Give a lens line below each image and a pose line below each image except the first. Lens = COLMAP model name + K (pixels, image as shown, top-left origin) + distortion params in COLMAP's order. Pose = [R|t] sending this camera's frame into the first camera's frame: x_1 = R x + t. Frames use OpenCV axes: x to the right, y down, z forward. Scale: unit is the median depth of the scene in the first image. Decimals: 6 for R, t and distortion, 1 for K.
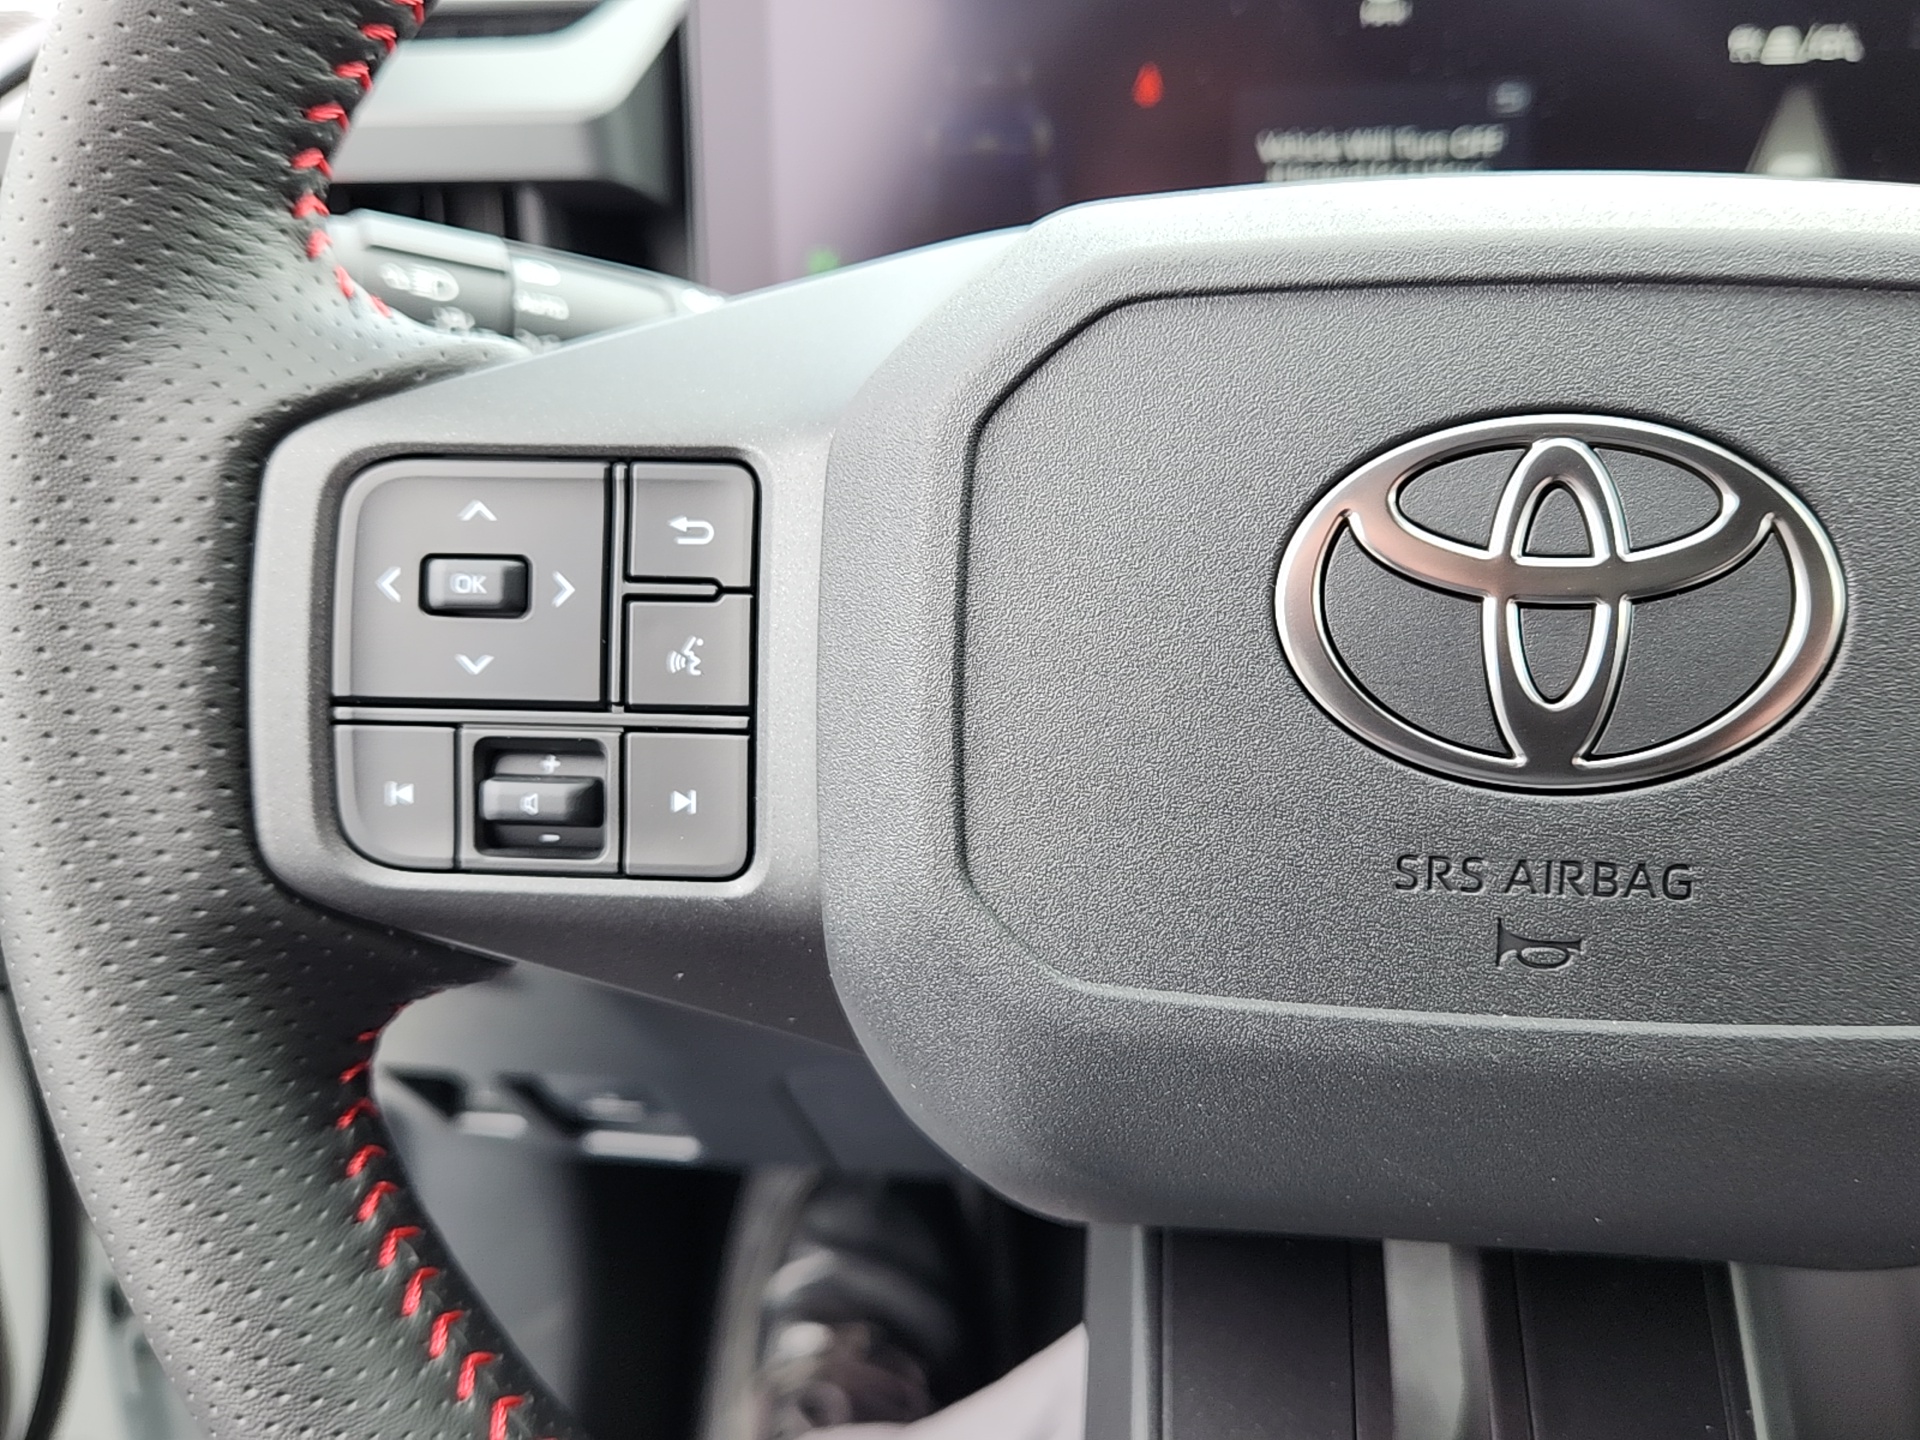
lens RADIAL K [[1720.4, 0, 1019.0], [0, 1720.4, 712.7], [0, 0, 1]] dist [0.011562, -0.007451]
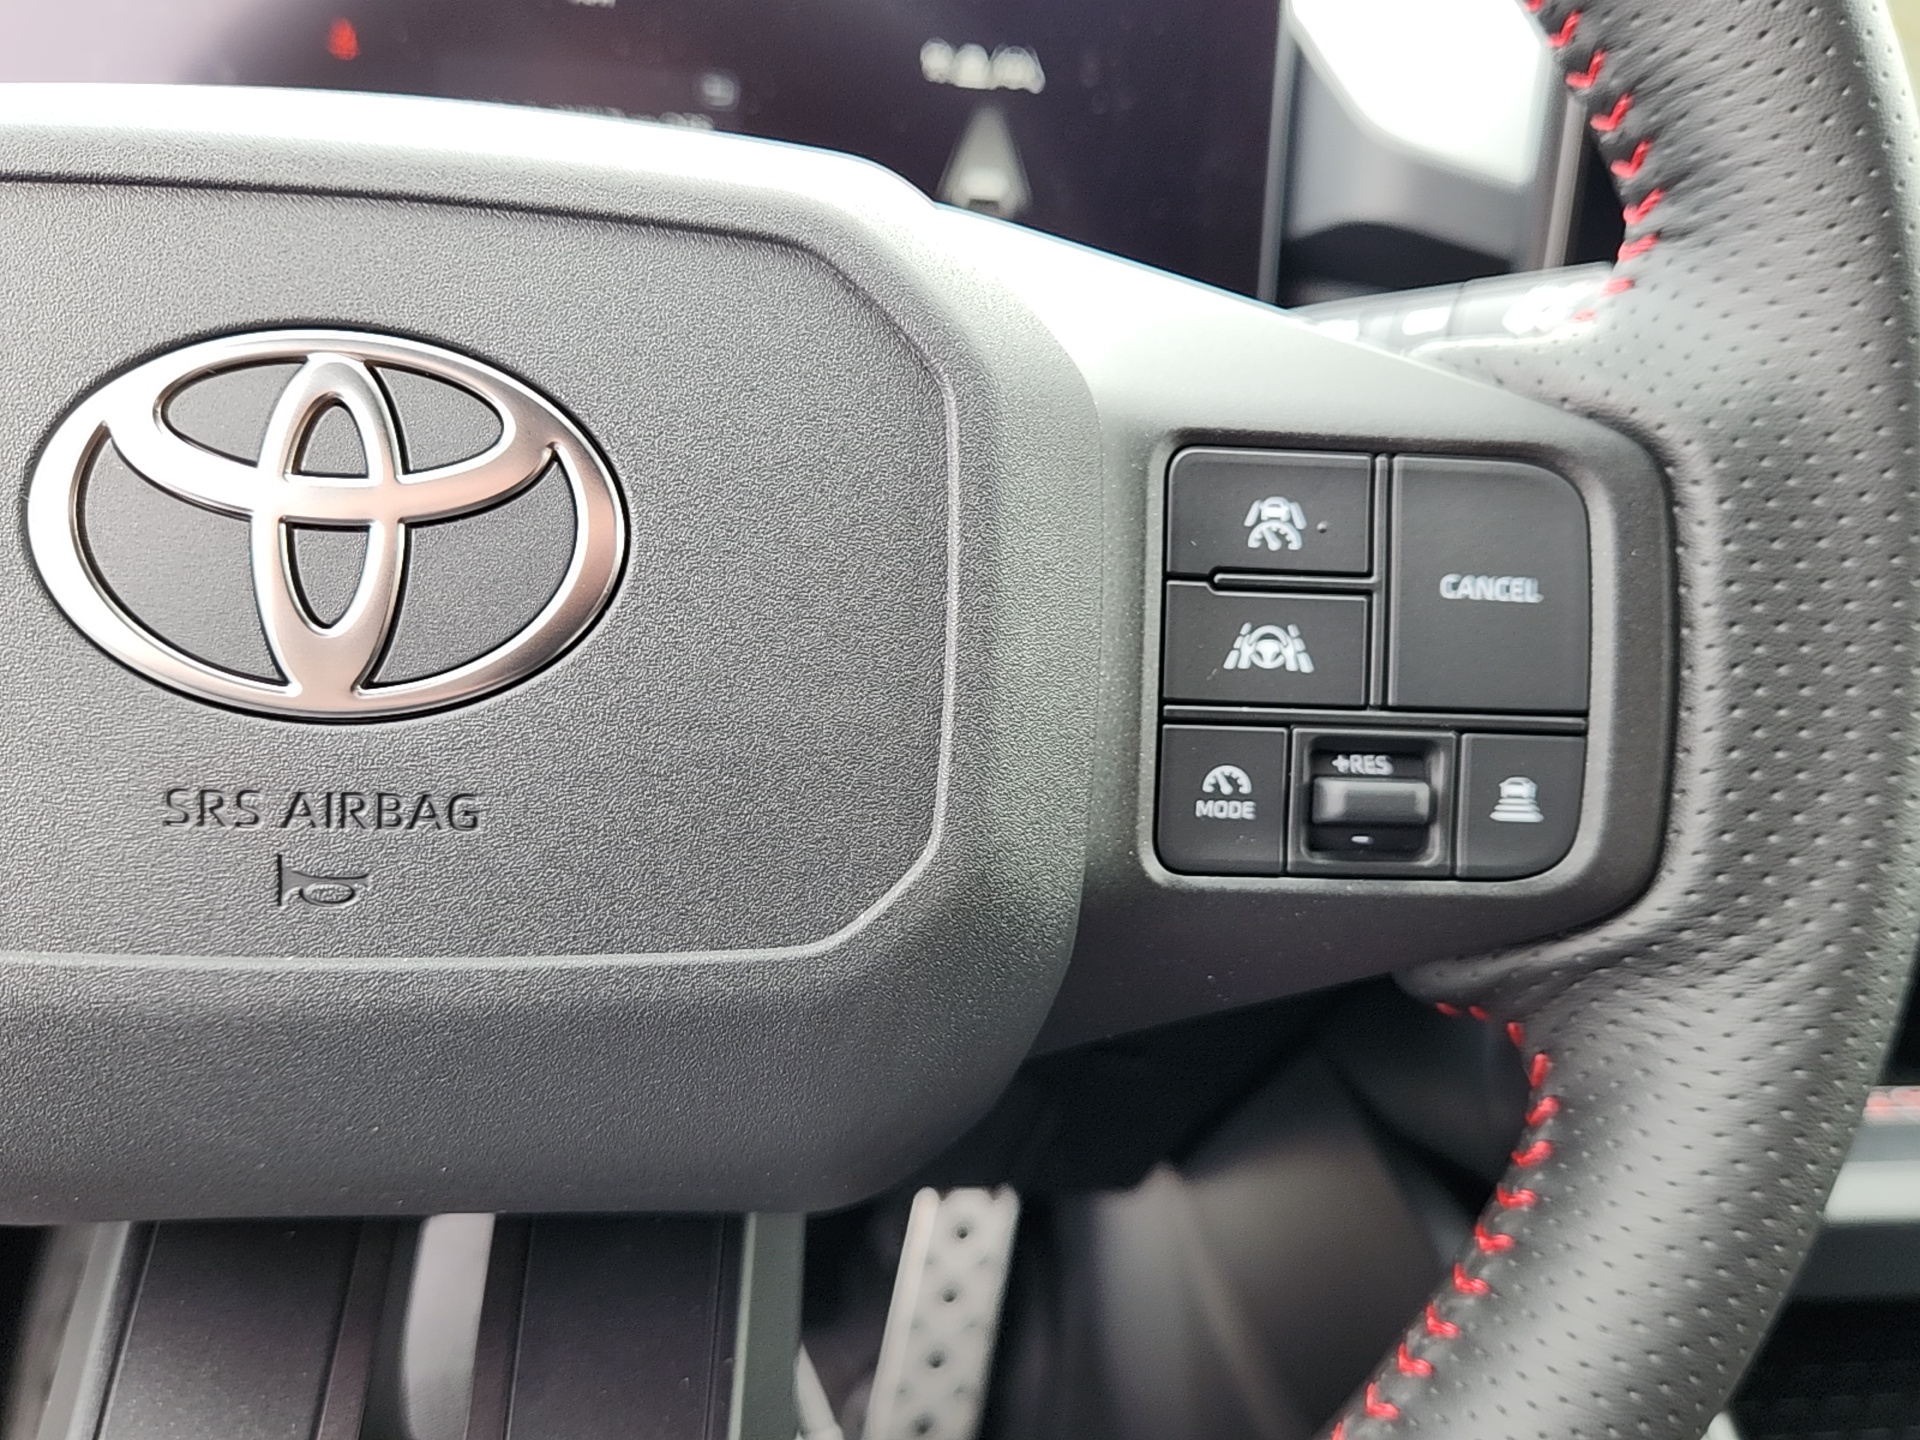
lens RADIAL K [[1657.3, 0, 986.5], [0, 1657.3, 688.7], [0, 0, 1]] dist [0.086764, -0.134596]
pose [[0.964377, 0.008906, 0.264383, 0.411833], [-0.003727, 0.999791, -0.020087, 0.045010], [-0.264507, 0.018386, 0.964208, 0.000531]]
